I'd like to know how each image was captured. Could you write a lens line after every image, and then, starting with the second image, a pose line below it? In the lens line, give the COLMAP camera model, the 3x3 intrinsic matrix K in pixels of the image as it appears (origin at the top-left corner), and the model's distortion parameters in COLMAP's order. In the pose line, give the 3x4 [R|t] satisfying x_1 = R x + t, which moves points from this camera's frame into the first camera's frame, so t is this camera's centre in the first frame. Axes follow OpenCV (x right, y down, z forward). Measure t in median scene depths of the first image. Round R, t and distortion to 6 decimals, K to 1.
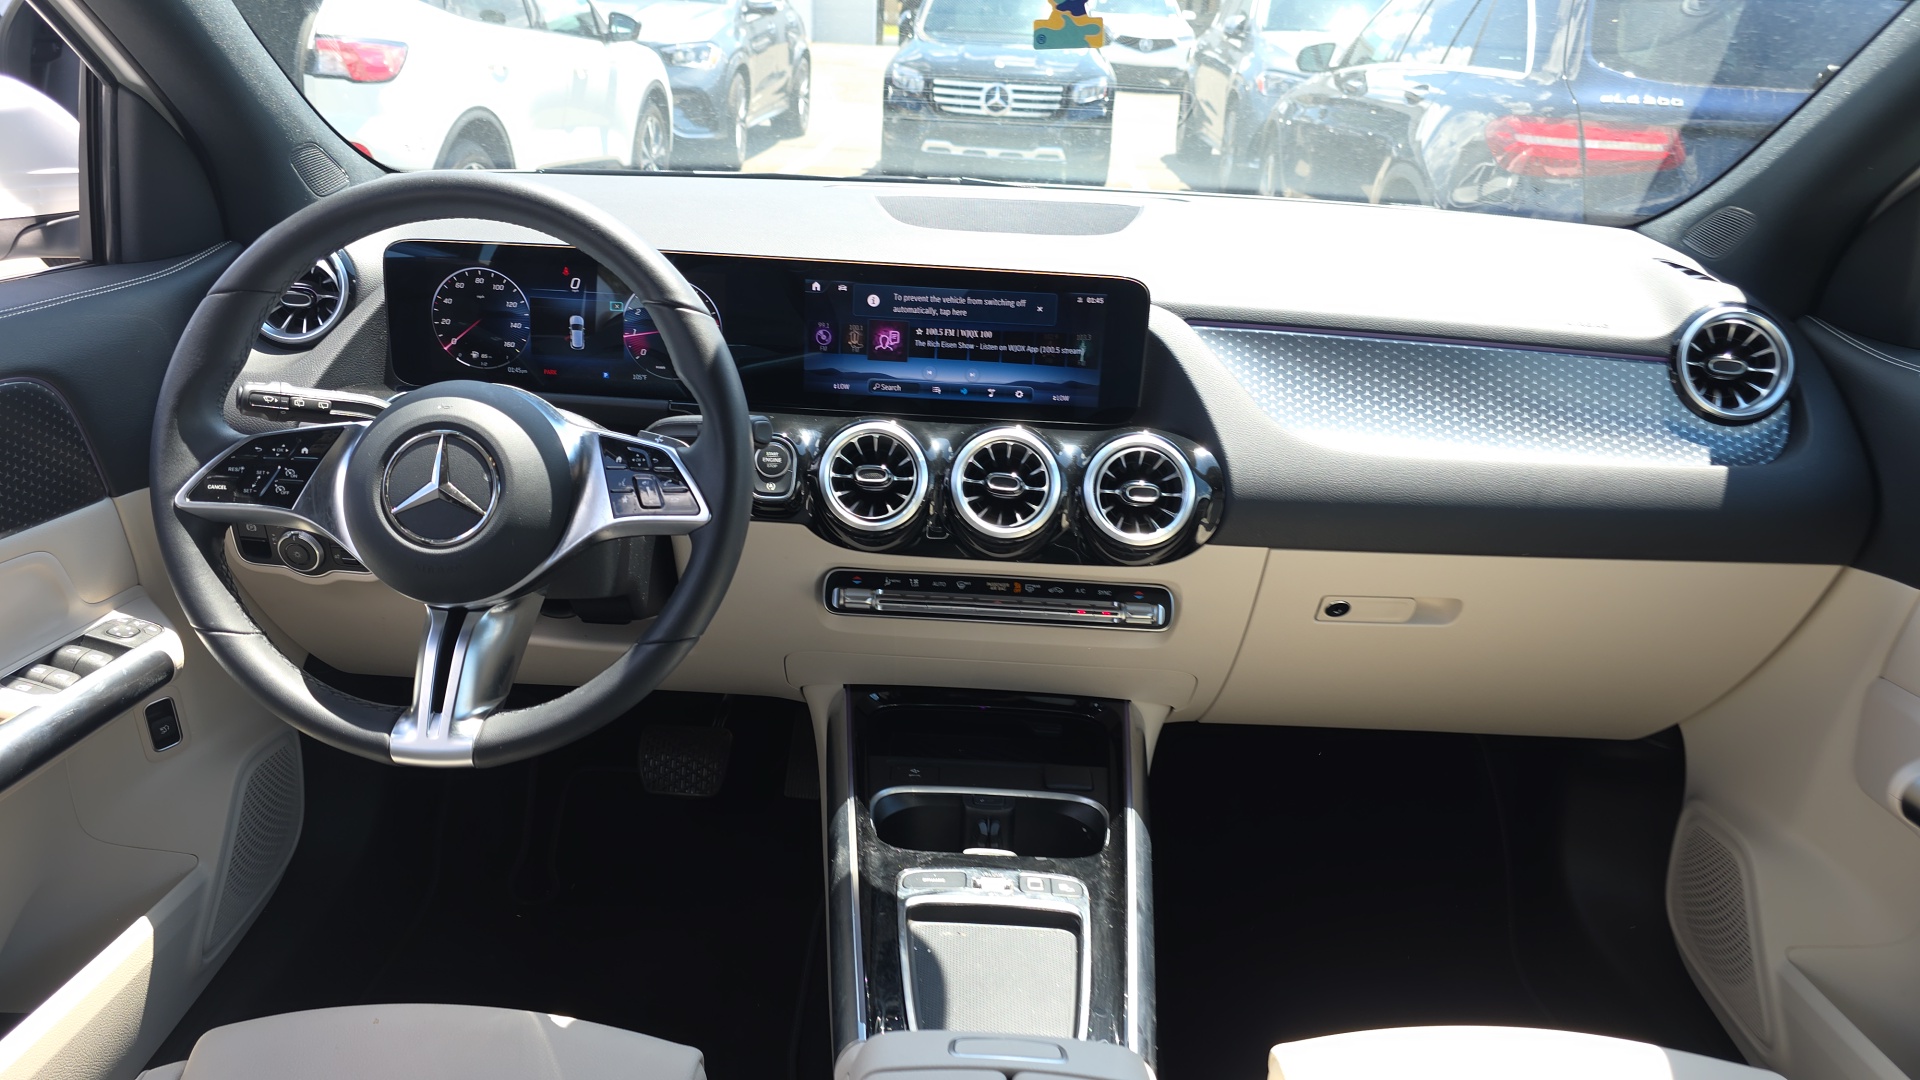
lens RADIAL K [[1322.4, 0, 932.2], [0, 1322.4, 508.9], [0, 0, 1]] dist [0.044596, -0.051479]
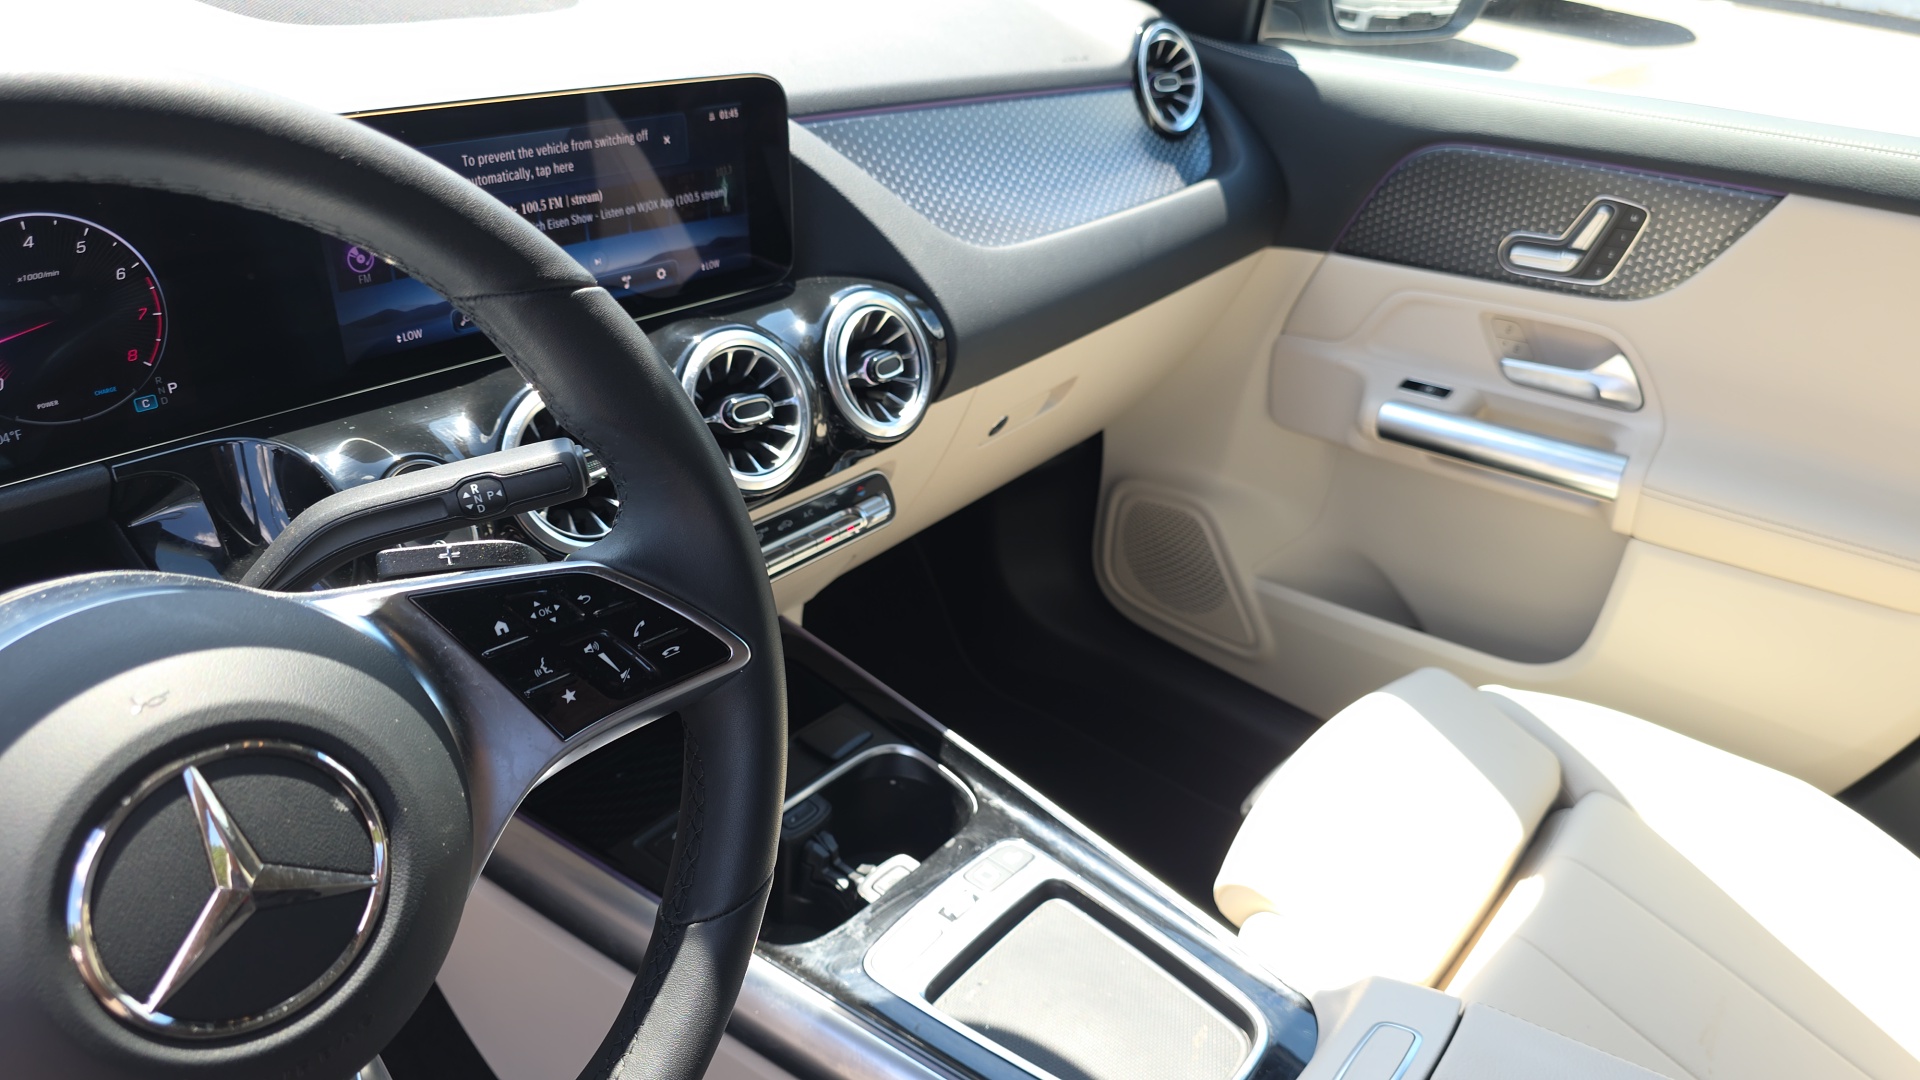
lens RADIAL K [[1322.4, 0, 980.0], [0, 1322.4, 543.3], [0, 0, 1]] dist [0.044596, -0.051479]
pose [[0.599355, -0.387507, 0.700437, -0.367527], [0.212807, 0.920664, 0.327248, -0.149331], [-0.771678, -0.047080, 0.634269, 0.446772]]
